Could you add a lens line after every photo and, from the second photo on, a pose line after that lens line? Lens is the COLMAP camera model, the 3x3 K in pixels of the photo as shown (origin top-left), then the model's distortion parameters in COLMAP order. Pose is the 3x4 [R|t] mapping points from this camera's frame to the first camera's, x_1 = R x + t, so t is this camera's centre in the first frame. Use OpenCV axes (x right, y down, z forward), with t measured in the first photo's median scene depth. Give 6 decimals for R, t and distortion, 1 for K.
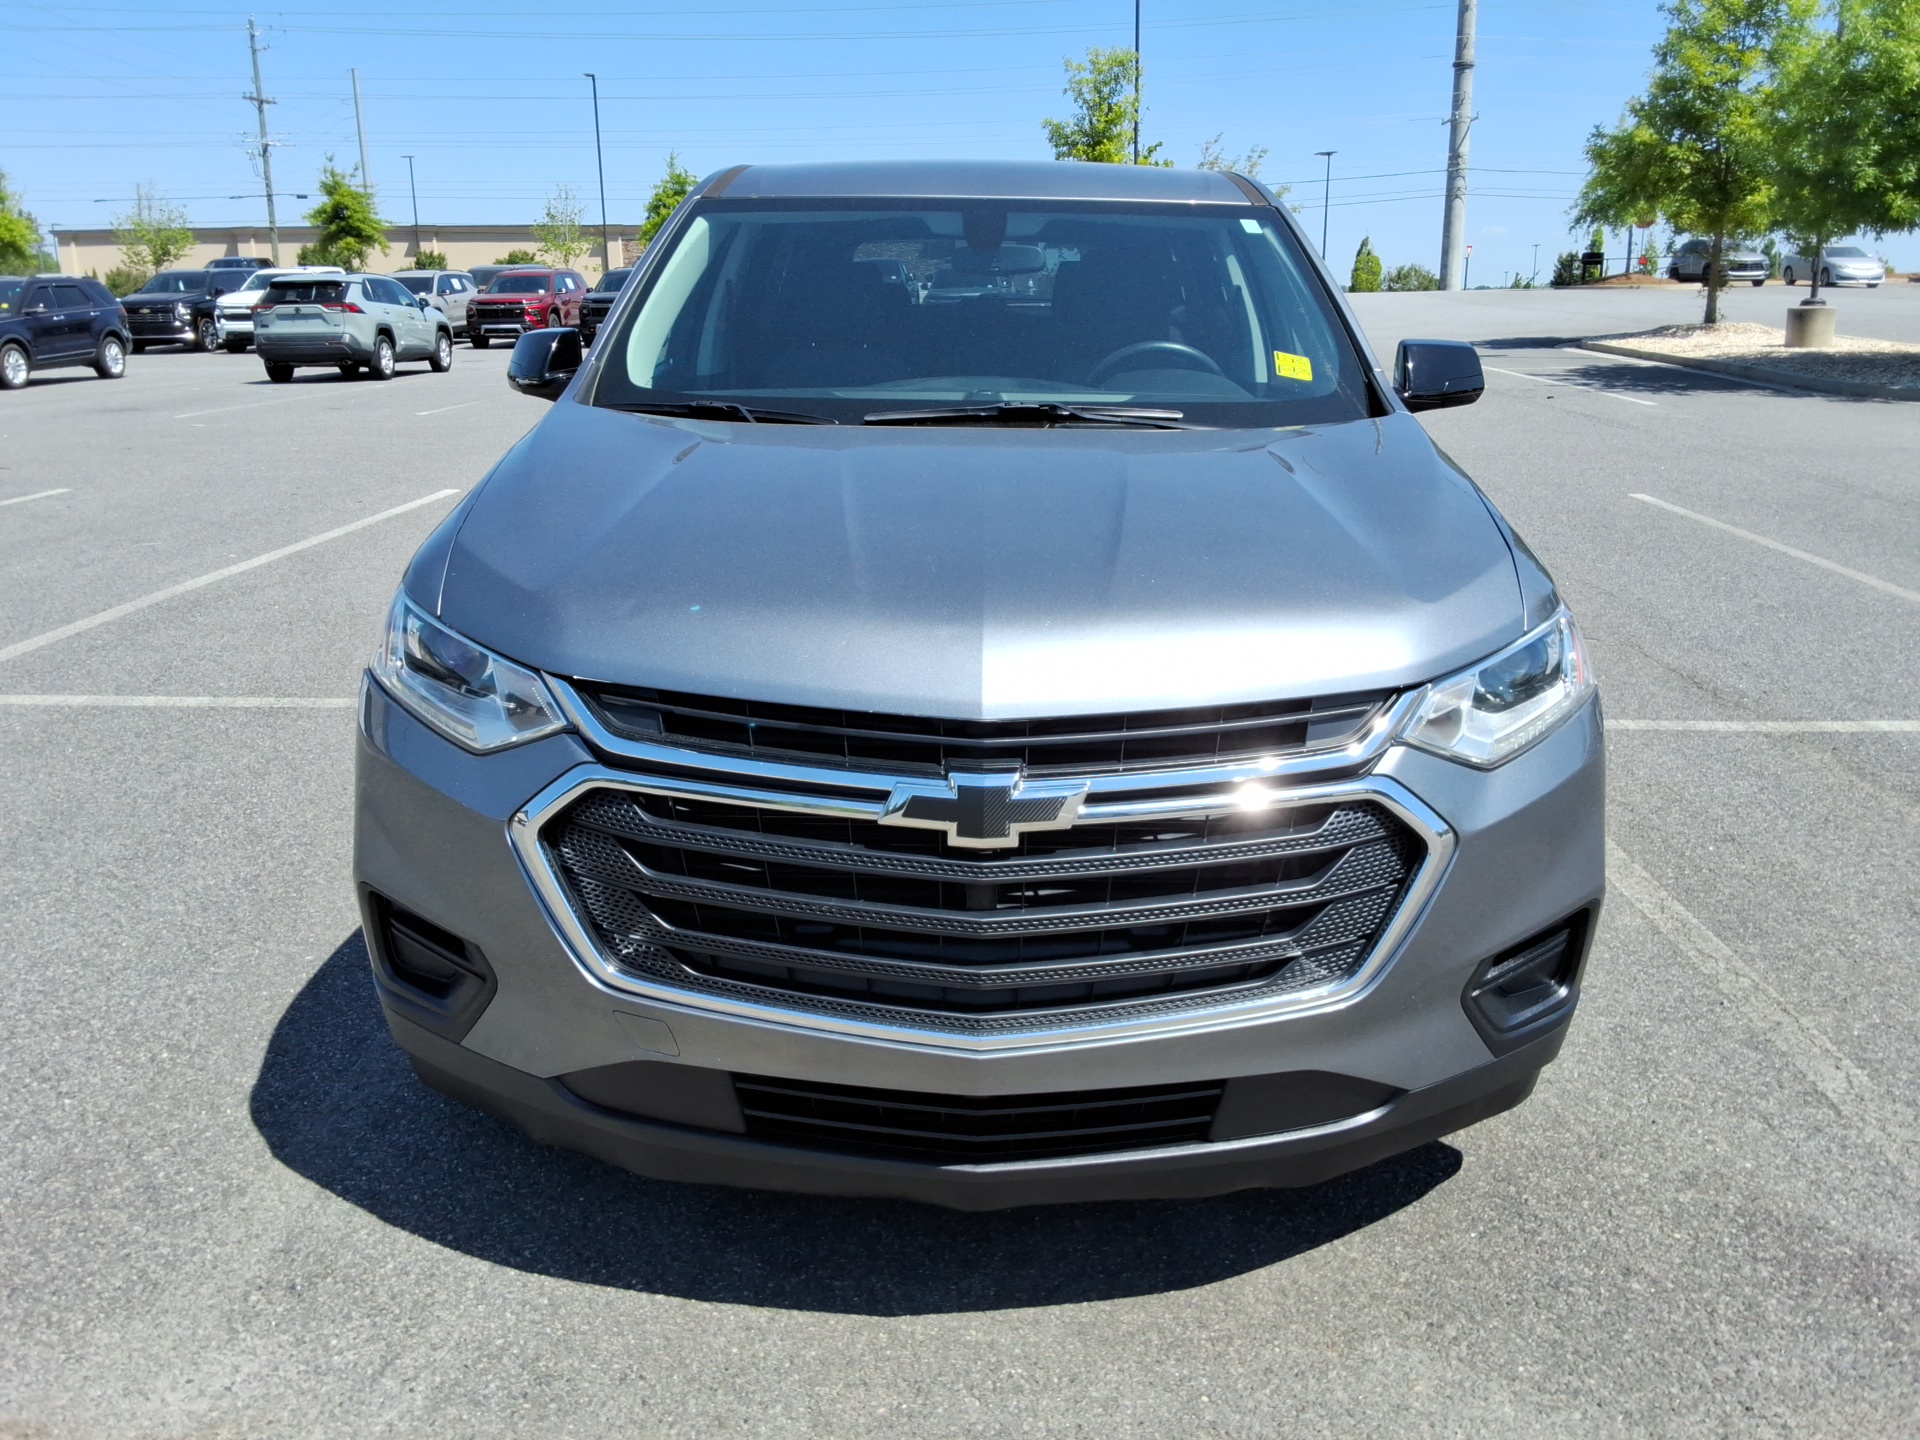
lens RADIAL K [[1558.1, 0, 975.2], [0, 1558.1, 701.8], [0, 0, 1]] dist [0.079179, -0.130295]
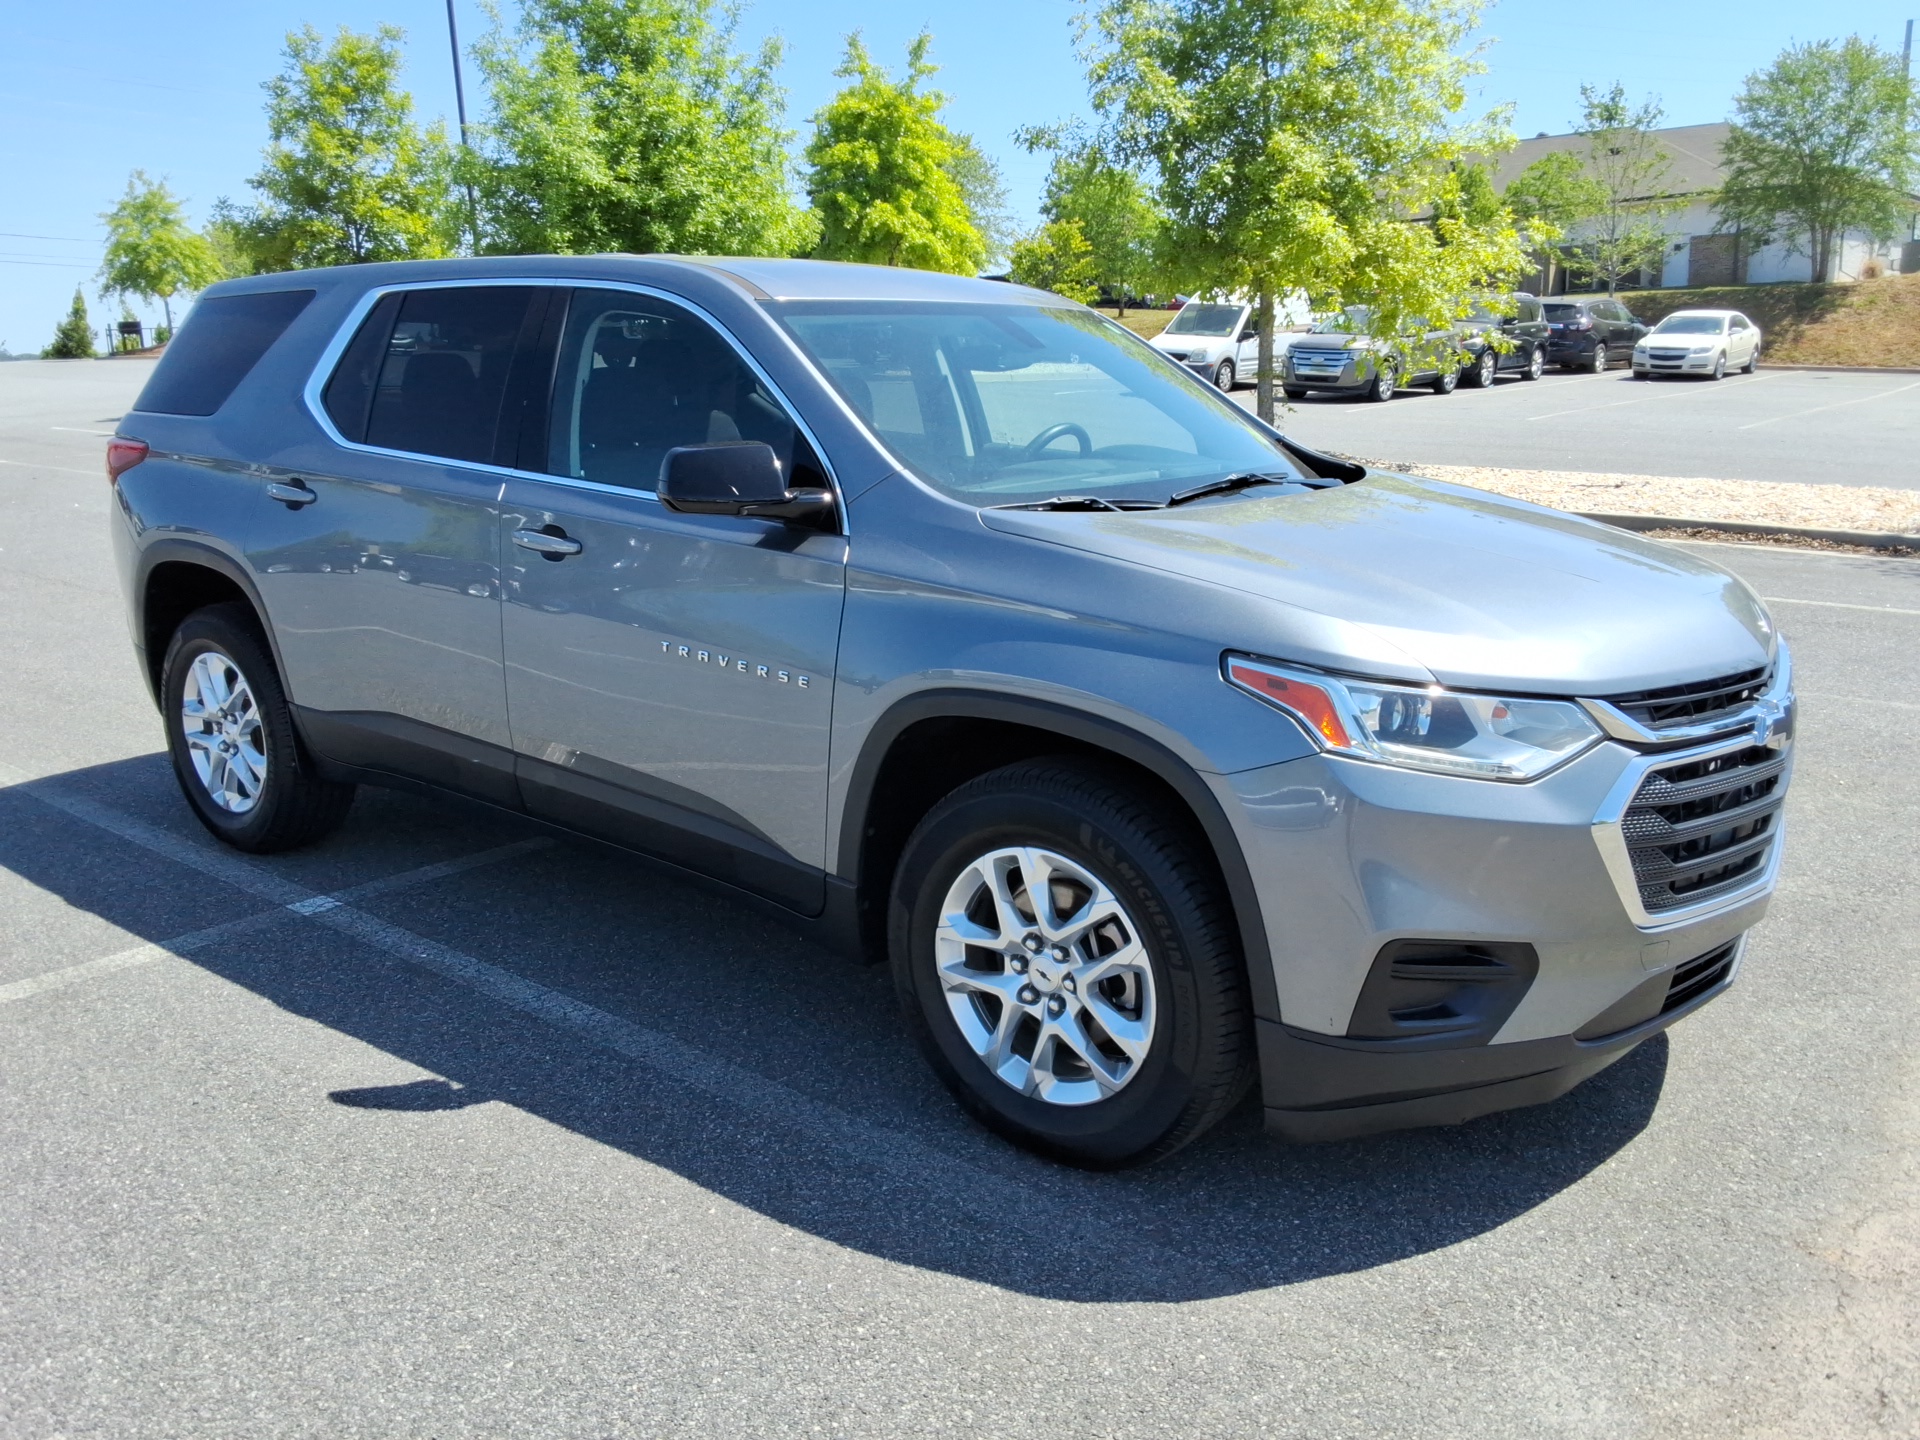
lens RADIAL K [[1555.4, 0, 979.5], [0, 1555.4, 707.2], [0, 0, 1]] dist [0.097160, -0.160843]
pose [[0.610228, -0.181745, 0.771097, -0.147280], [0.210170, 0.975593, 0.063621, -0.018584], [-0.763839, 0.123238, 0.633532, 0.055165]]
